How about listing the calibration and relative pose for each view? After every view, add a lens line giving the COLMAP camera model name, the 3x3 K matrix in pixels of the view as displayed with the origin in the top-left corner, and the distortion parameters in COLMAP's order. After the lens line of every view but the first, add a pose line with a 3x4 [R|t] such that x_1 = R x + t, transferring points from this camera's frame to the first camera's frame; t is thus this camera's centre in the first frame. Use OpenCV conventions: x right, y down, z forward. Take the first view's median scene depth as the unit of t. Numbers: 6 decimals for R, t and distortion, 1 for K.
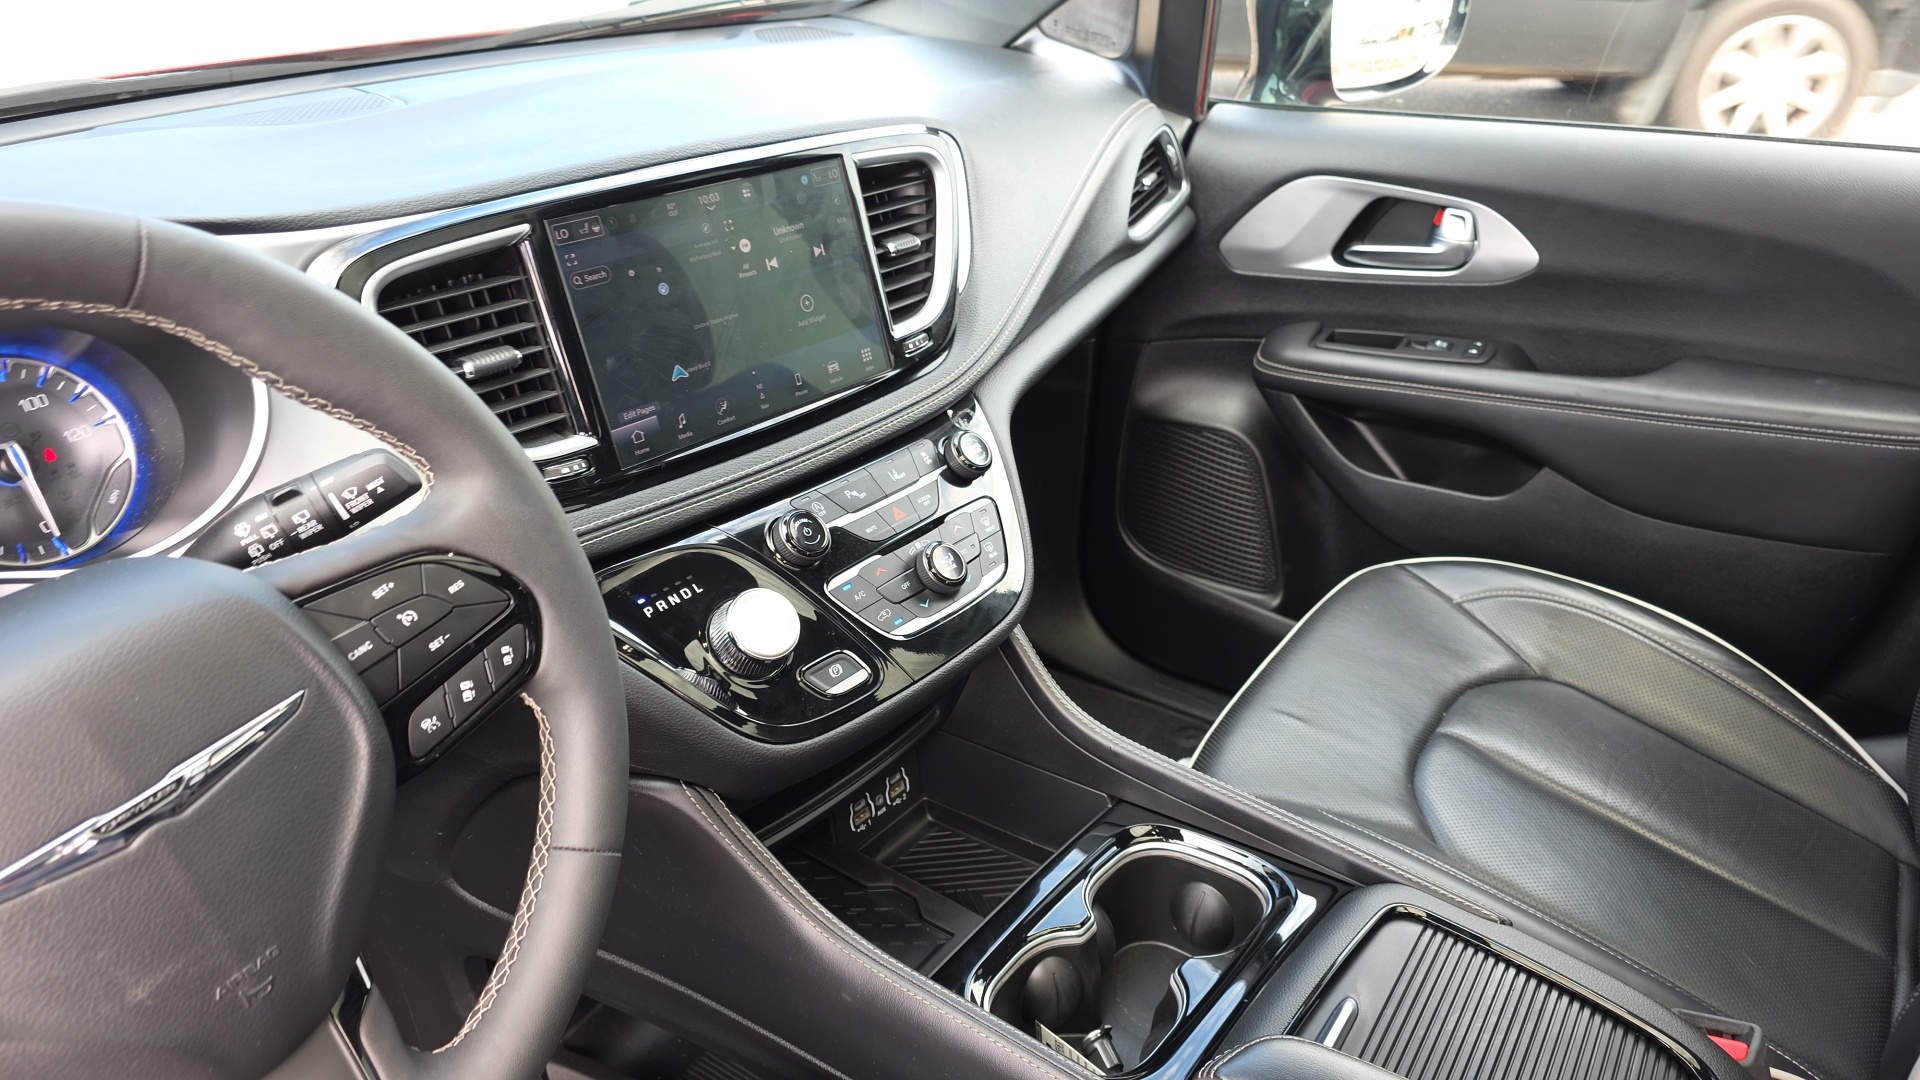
lens RADIAL K [[1305.2, 0, 940.8], [0, 1305.2, 557.9], [0, 0, 1]] dist [0.075083, -0.084467]
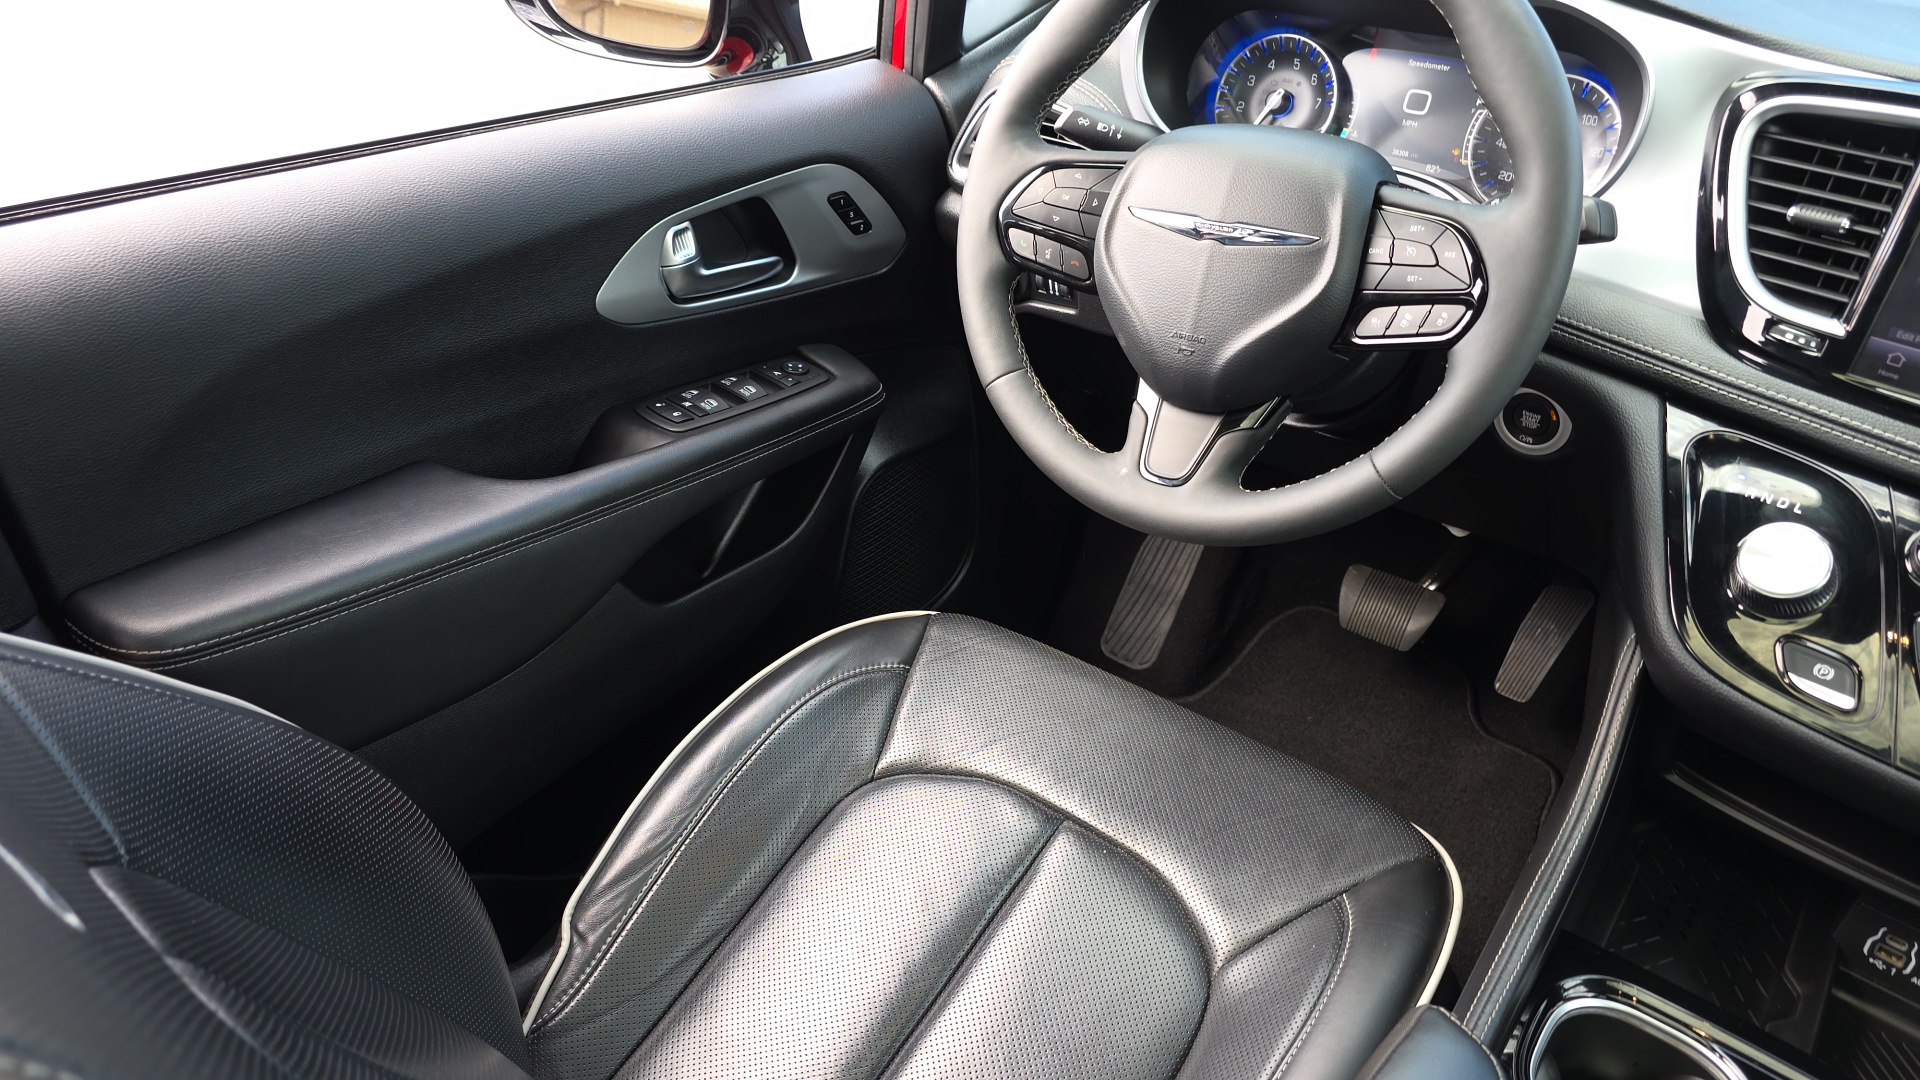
lens RADIAL K [[1308.1, 0, 921.5], [0, 1308.1, 543.5], [0, 0, 1]] dist [0.044245, -0.047669]
pose [[-0.069354, 0.536459, -0.841072, 0.523515], [-0.499959, 0.710888, 0.494651, -0.088475], [0.863268, 0.454807, 0.218905, 0.177859]]
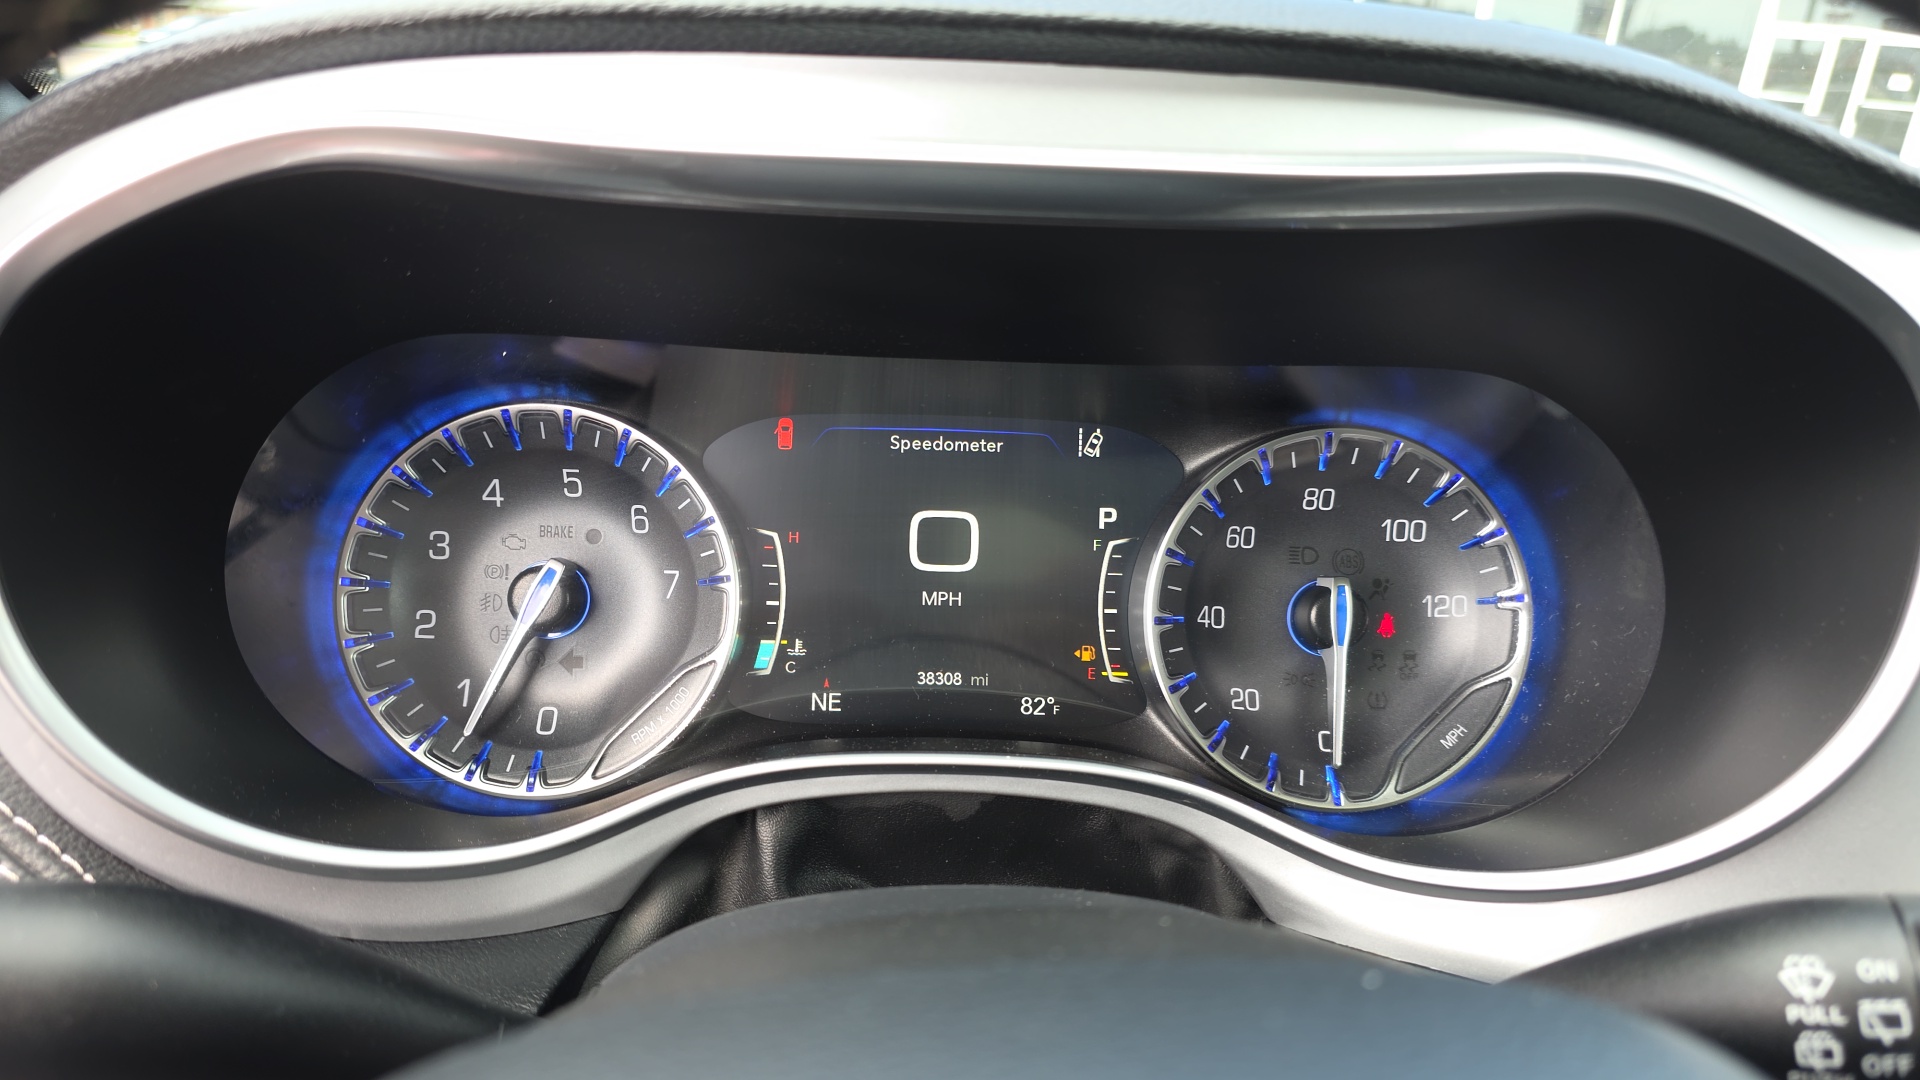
lens RADIAL K [[1357.3, 0, 960.0], [0, 1357.3, 540.0], [0, 0, 1]] dist [0.049841, -0.000861]
pose [[0.597408, 0.257466, -0.759483, -0.234660], [-0.430901, 0.901787, -0.033239, -0.009676], [0.676334, 0.347119, 0.649677, 0.329368]]
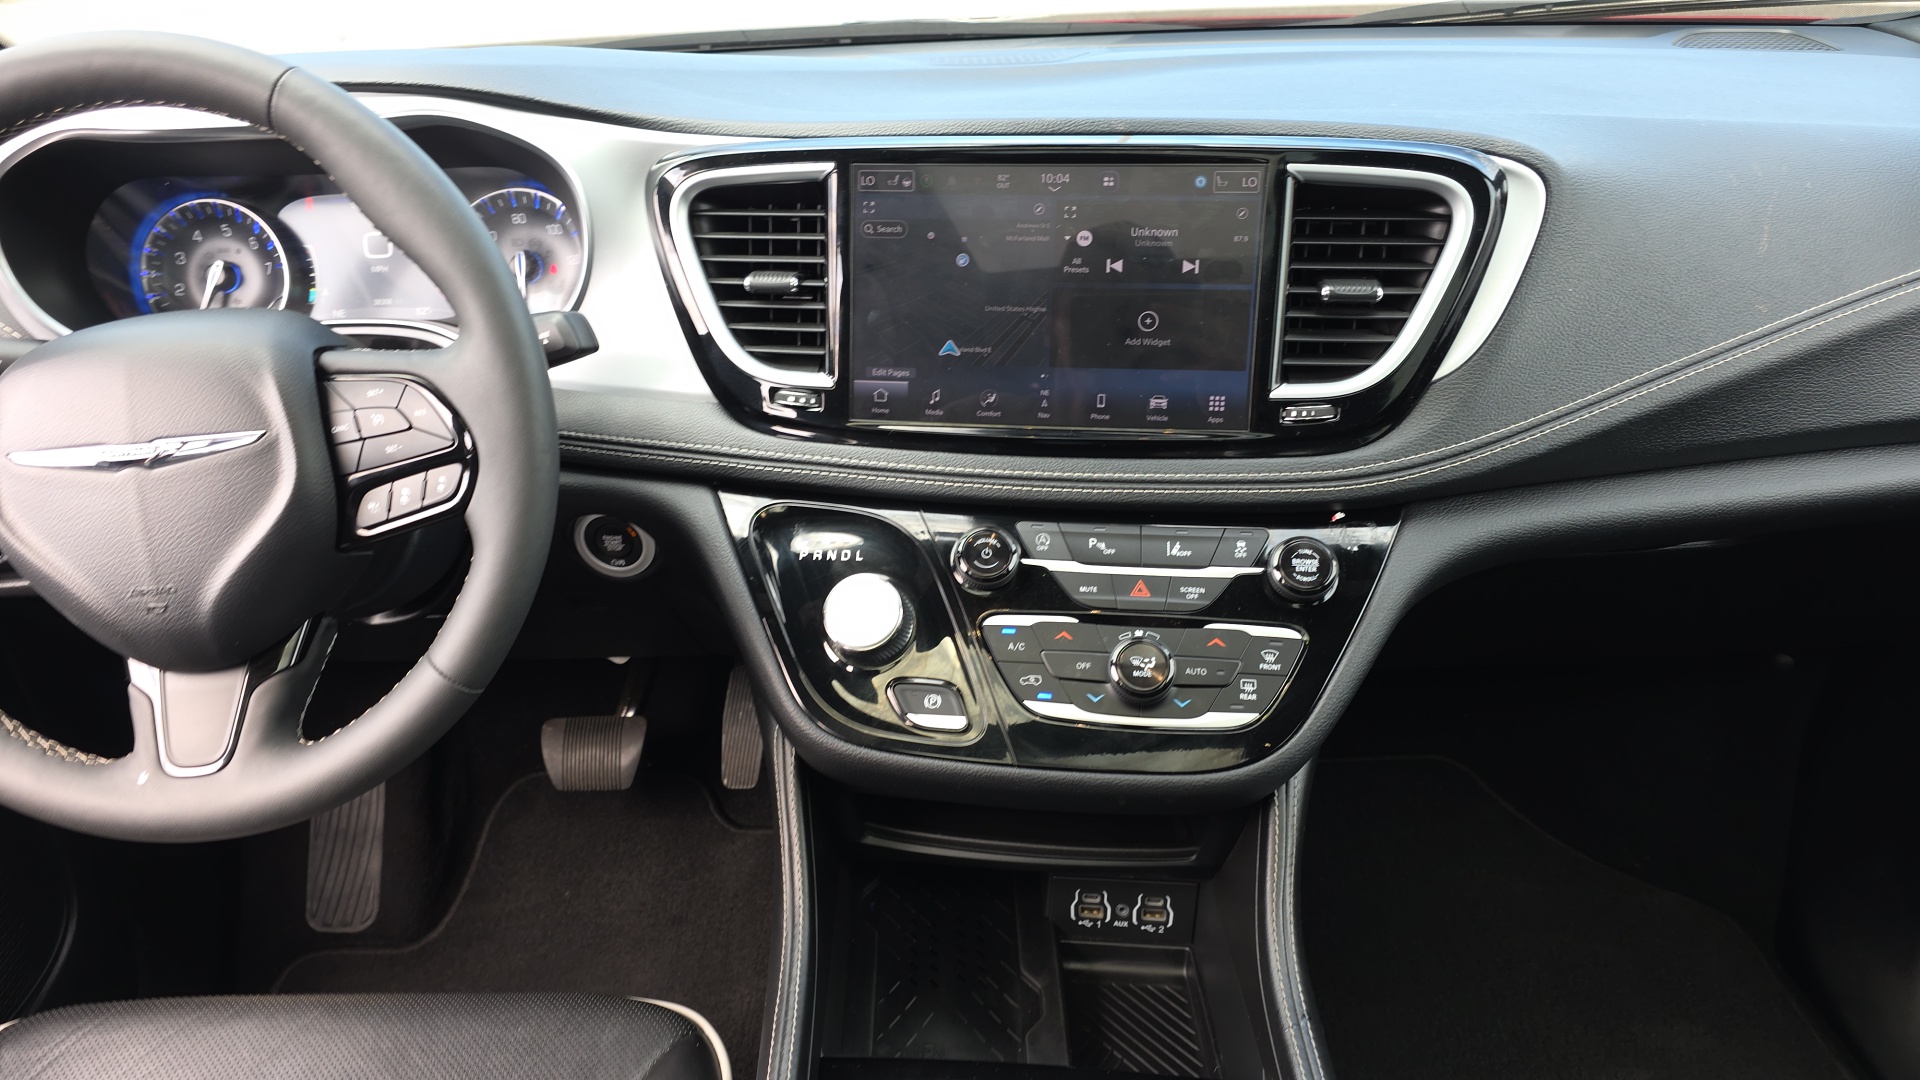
lens RADIAL K [[1300.0, 0, 899.8], [0, 1300.0, 566.3], [0, 0, 1]] dist [0.107307, -0.140099]
pose [[0.543185, 0.381599, -0.747885, 0.425027], [-0.376370, 0.906907, 0.189382, -0.125299], [0.750530, 0.178612, 0.636241, 0.301943]]
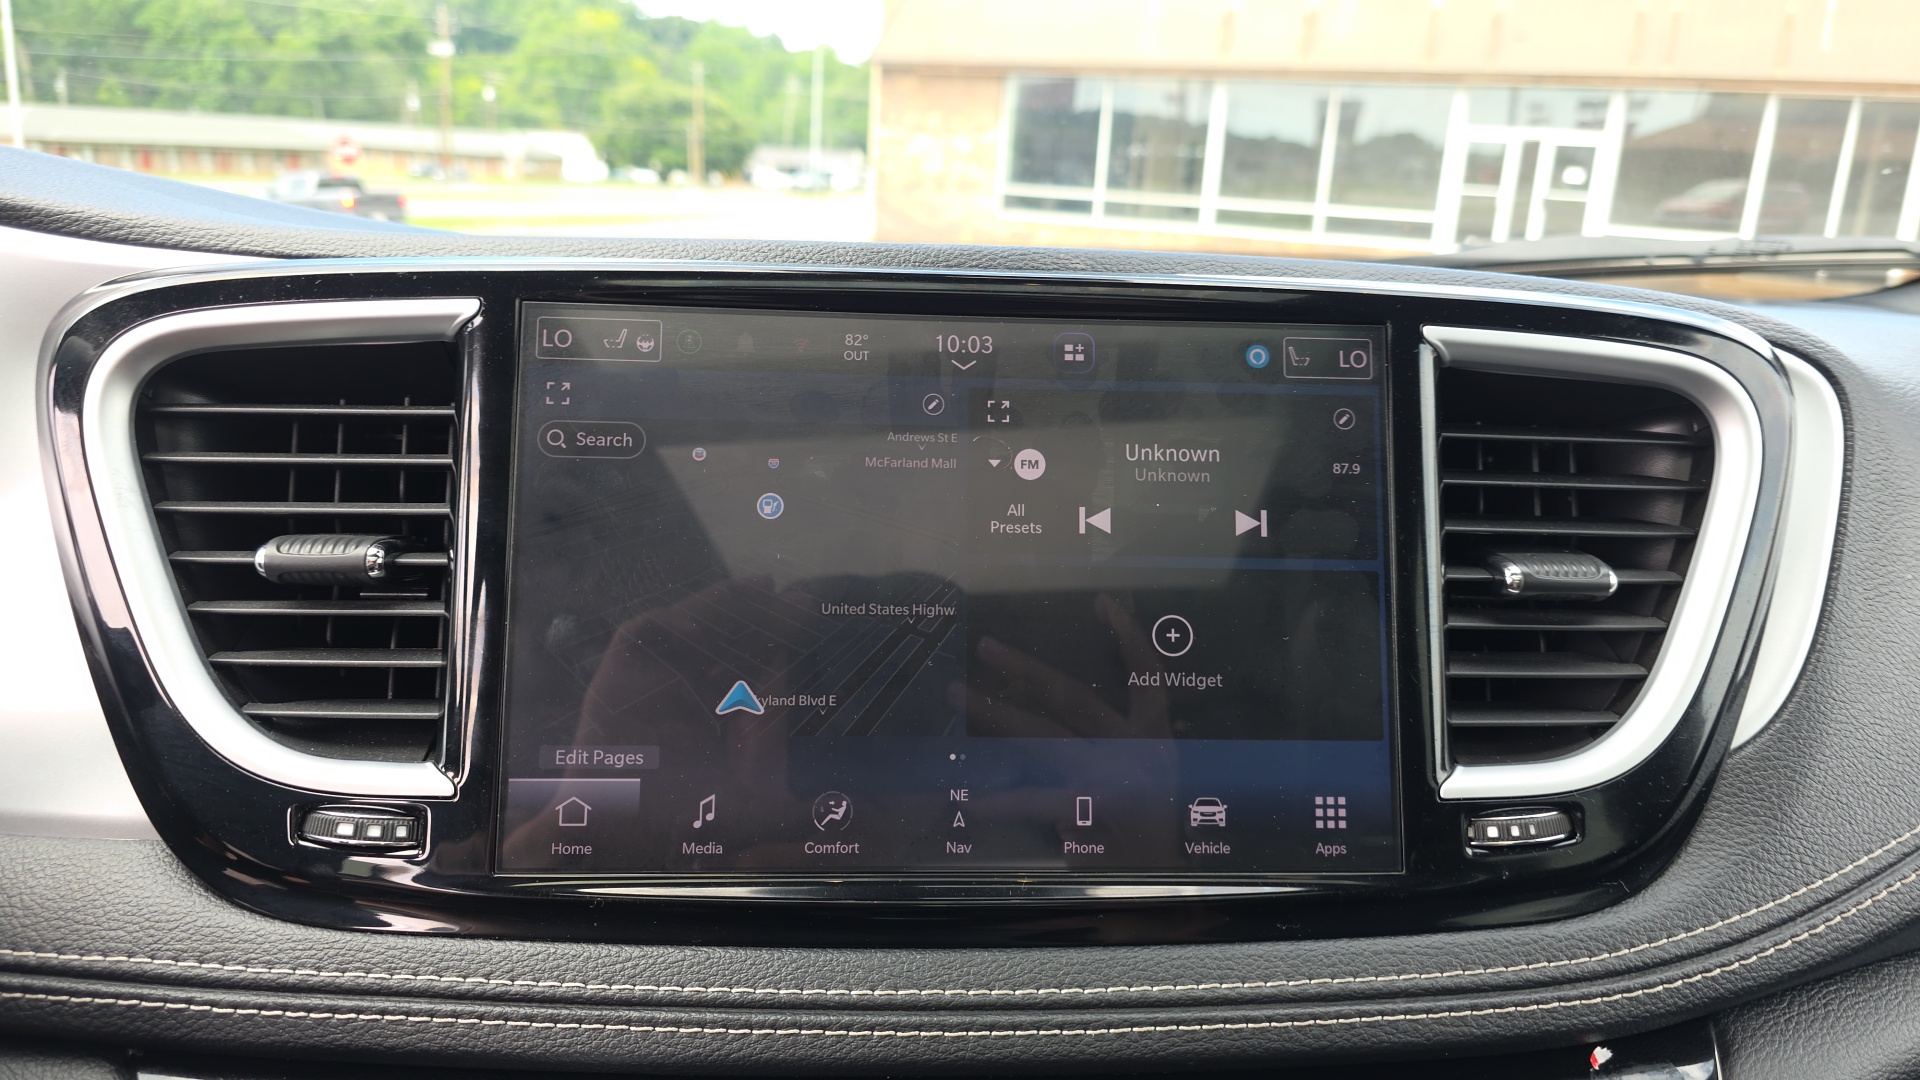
lens RADIAL K [[1336.9, 0, 958.4], [0, 1336.9, 519.3], [0, 0, 1]] dist [0.045046, -0.054405]
pose [[0.707174, 0.156552, -0.689490, 0.104295], [-0.360930, 0.918478, -0.161642, -0.115085], [0.607976, 0.363167, 0.706028, 0.551080]]
